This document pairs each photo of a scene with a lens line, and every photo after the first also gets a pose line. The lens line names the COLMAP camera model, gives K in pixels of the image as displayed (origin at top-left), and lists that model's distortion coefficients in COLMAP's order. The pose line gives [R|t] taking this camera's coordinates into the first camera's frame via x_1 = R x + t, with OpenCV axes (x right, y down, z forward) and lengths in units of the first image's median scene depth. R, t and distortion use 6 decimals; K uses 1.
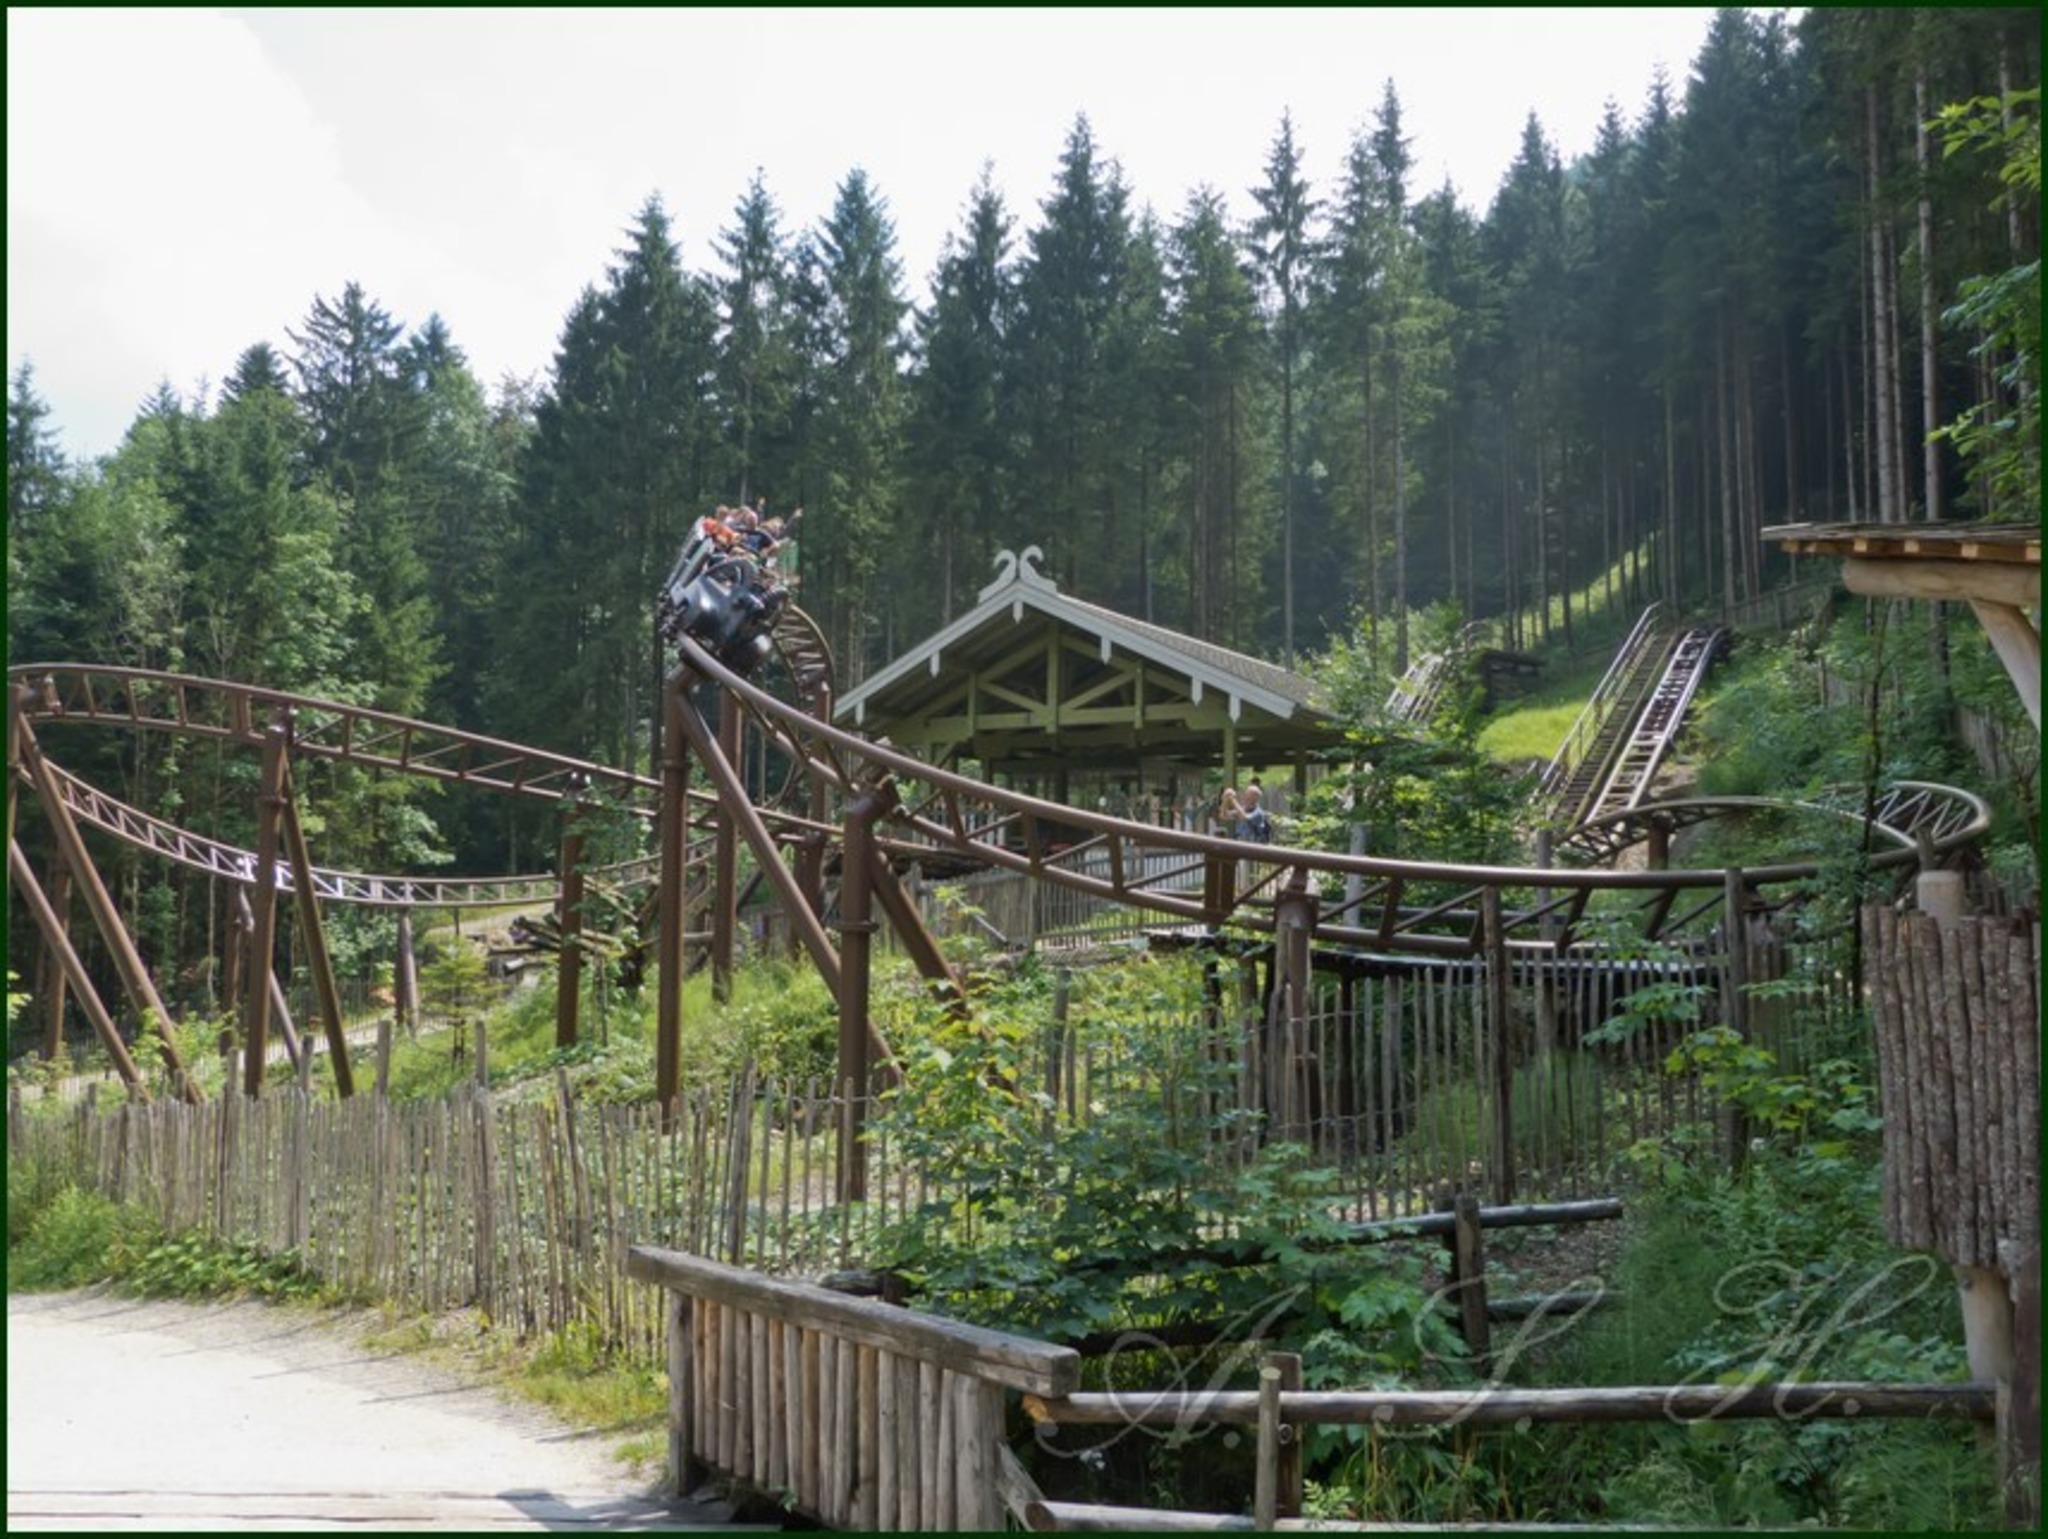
lens RADIAL K [[4076.9, 0, 1024.0], [0, 4076.9, 769.5], [0, 0, 1]] dist [0.263098, -0.428264]
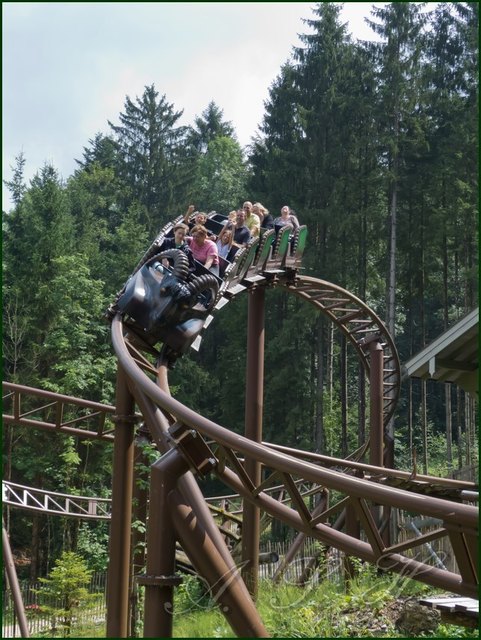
lens RADIAL K [[1274.0, 0, 240.5], [0, 1274.0, 320.0], [0, 0, 1]] dist [0.263098, -0.428264]
pose [[0.840572, -0.042243, -0.540051, 0.115278], [0.033868, 0.999103, -0.025435, -0.020037], [0.540641, 0.003090, 0.841248, 0.621357]]
